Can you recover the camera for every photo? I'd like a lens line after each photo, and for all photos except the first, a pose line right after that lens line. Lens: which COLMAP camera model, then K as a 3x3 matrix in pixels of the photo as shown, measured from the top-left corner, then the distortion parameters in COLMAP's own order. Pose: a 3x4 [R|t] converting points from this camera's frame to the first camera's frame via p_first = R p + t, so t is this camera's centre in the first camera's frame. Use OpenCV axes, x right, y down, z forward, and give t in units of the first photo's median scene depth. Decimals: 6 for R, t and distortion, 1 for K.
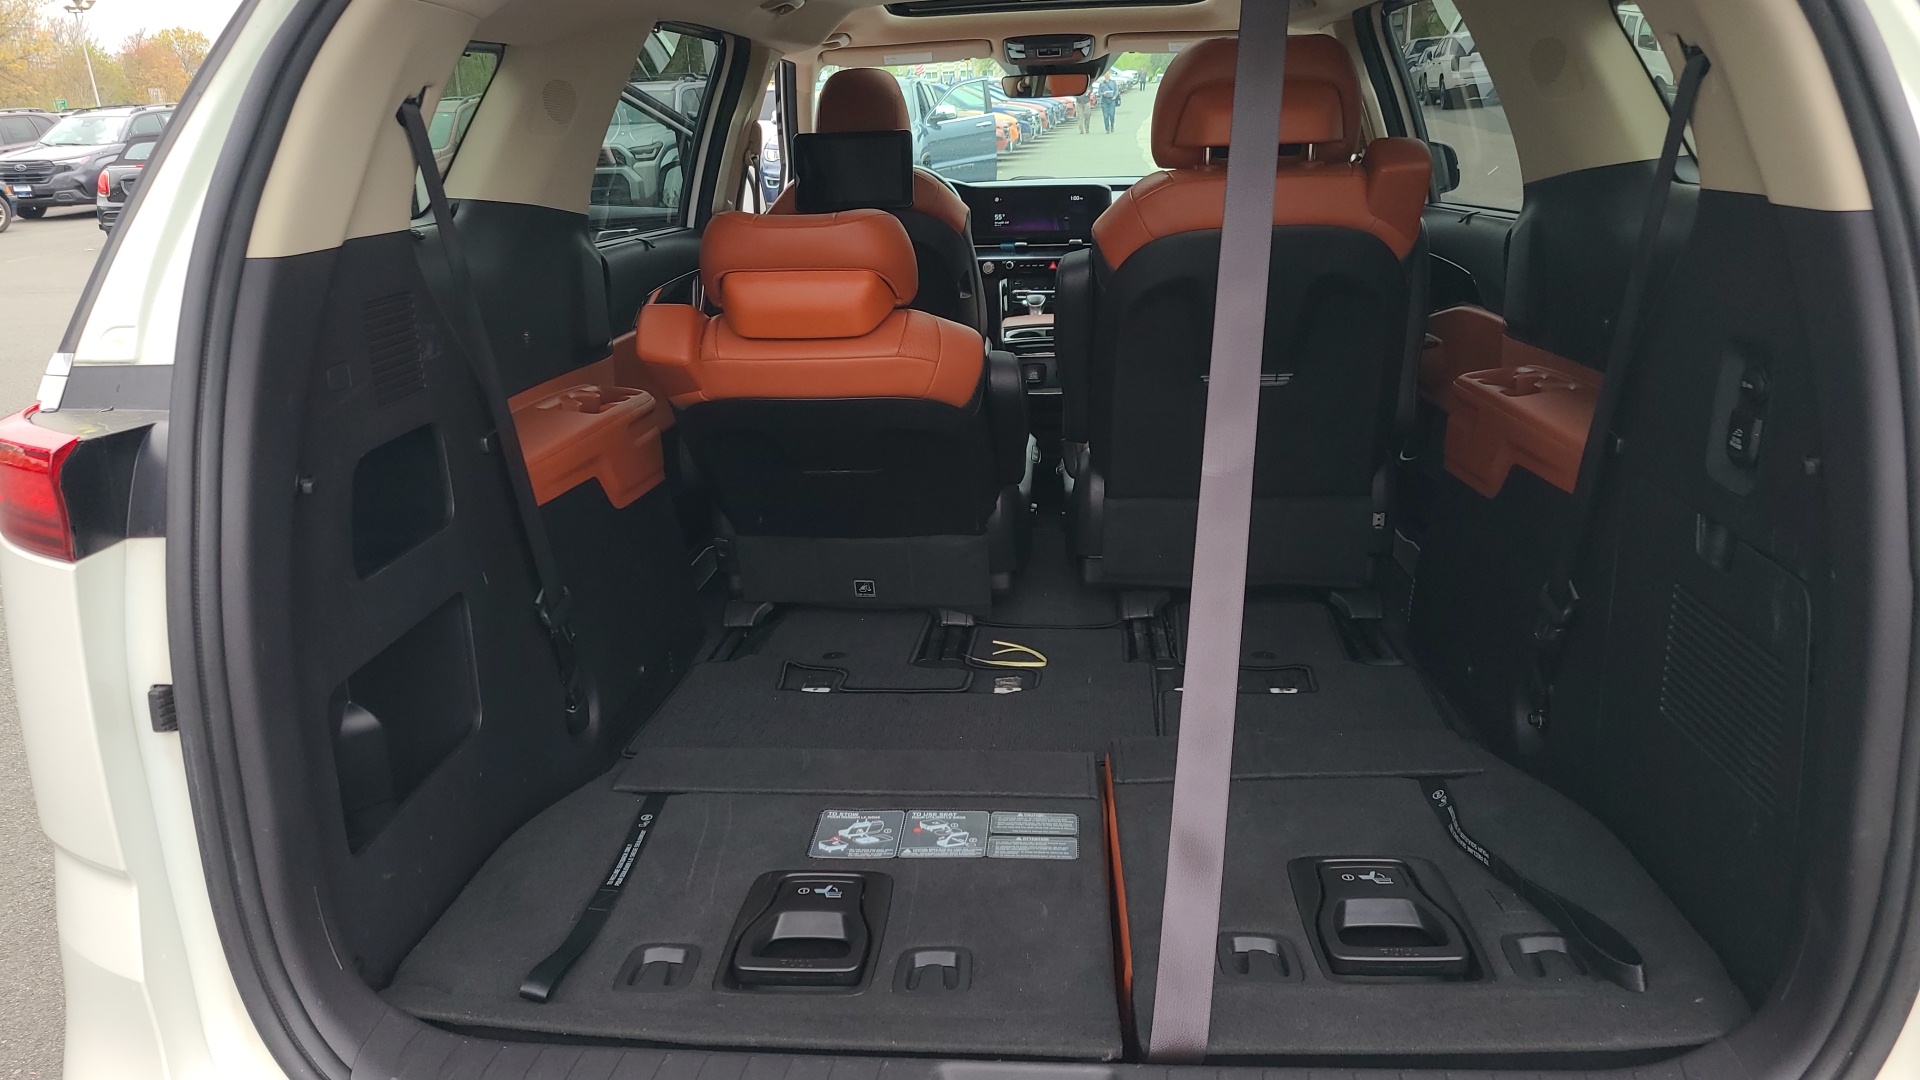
lens RADIAL K [[1433.7, 0, 942.8], [0, 1433.7, 530.1], [0, 0, 1]] dist [0.082173, -0.063272]
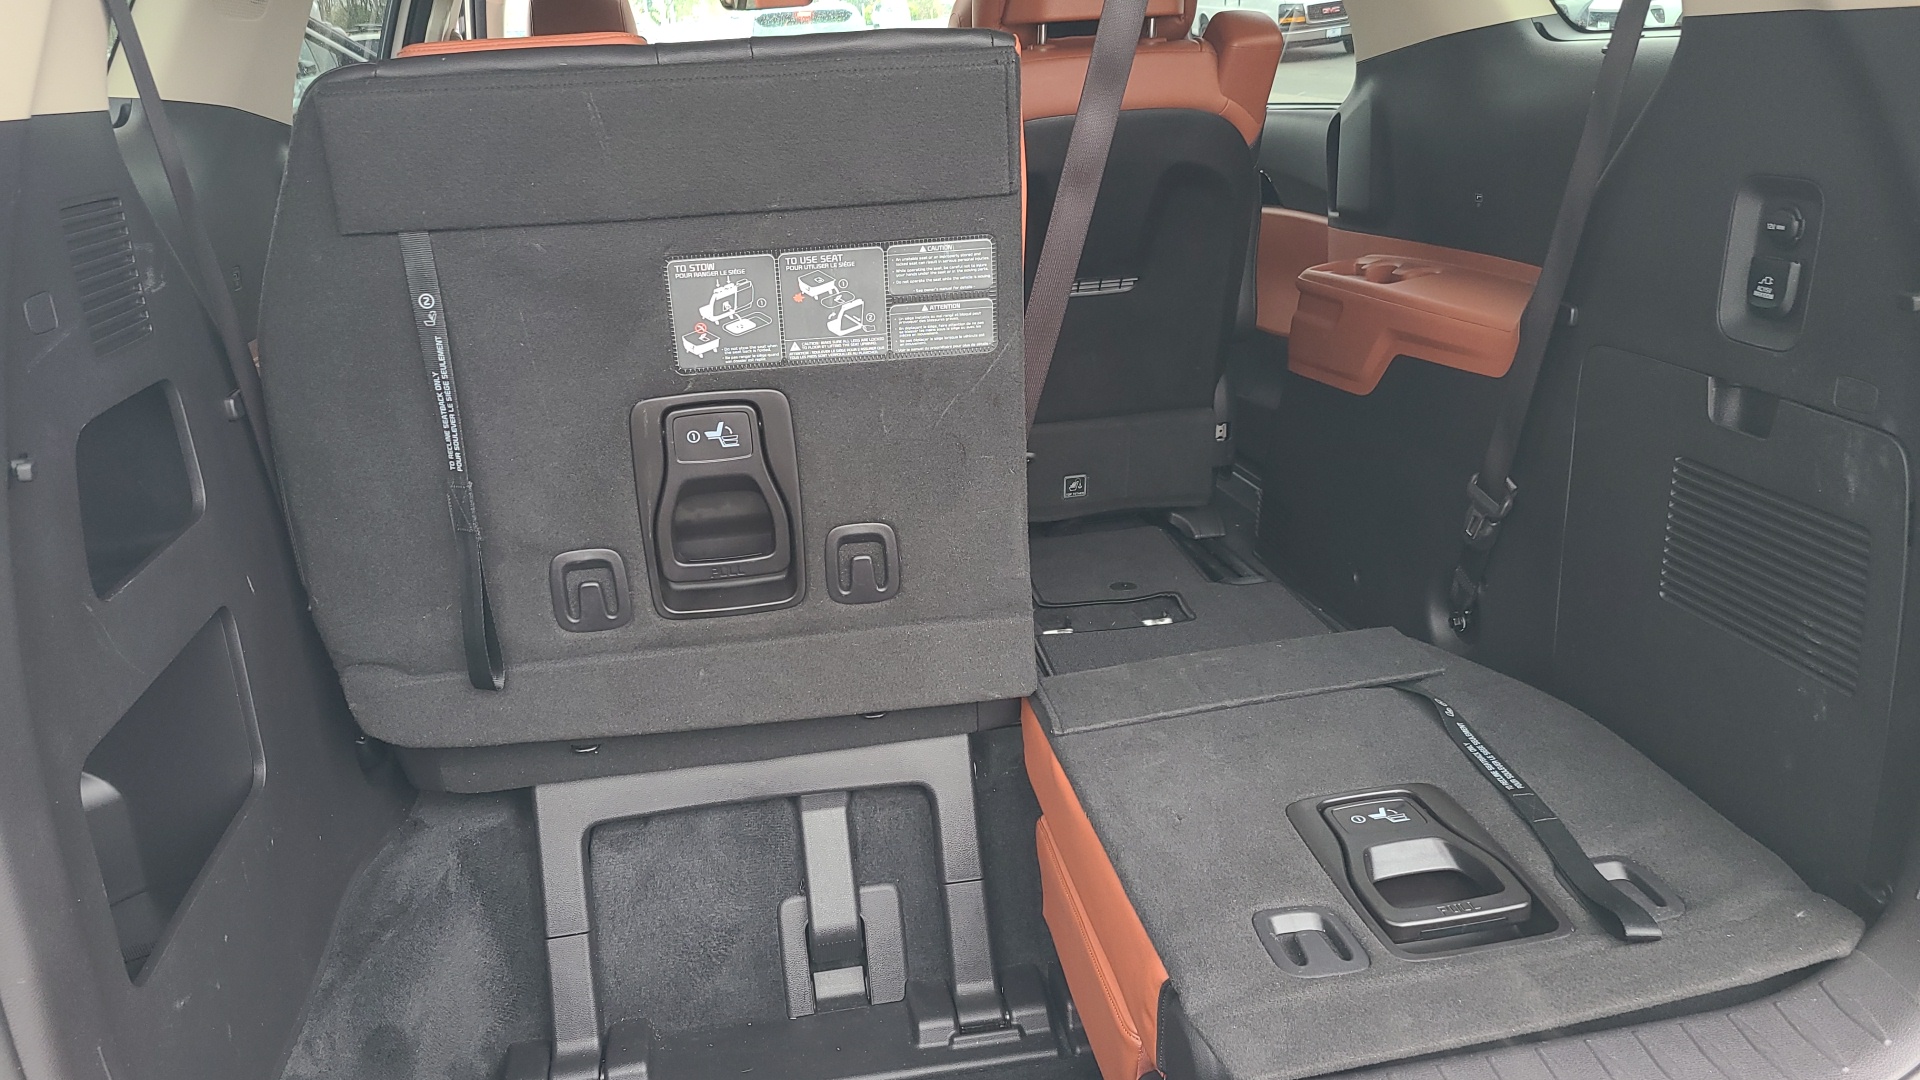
lens RADIAL K [[1433.7, 0, 942.8], [0, 1433.7, 530.1], [0, 0, 1]] dist [0.082173, -0.063272]
pose [[0.972308, -0.092747, 0.214513, -0.125977], [0.086108, 0.995478, 0.040110, 0.005204], [-0.217263, -0.020528, 0.975897, 0.178738]]
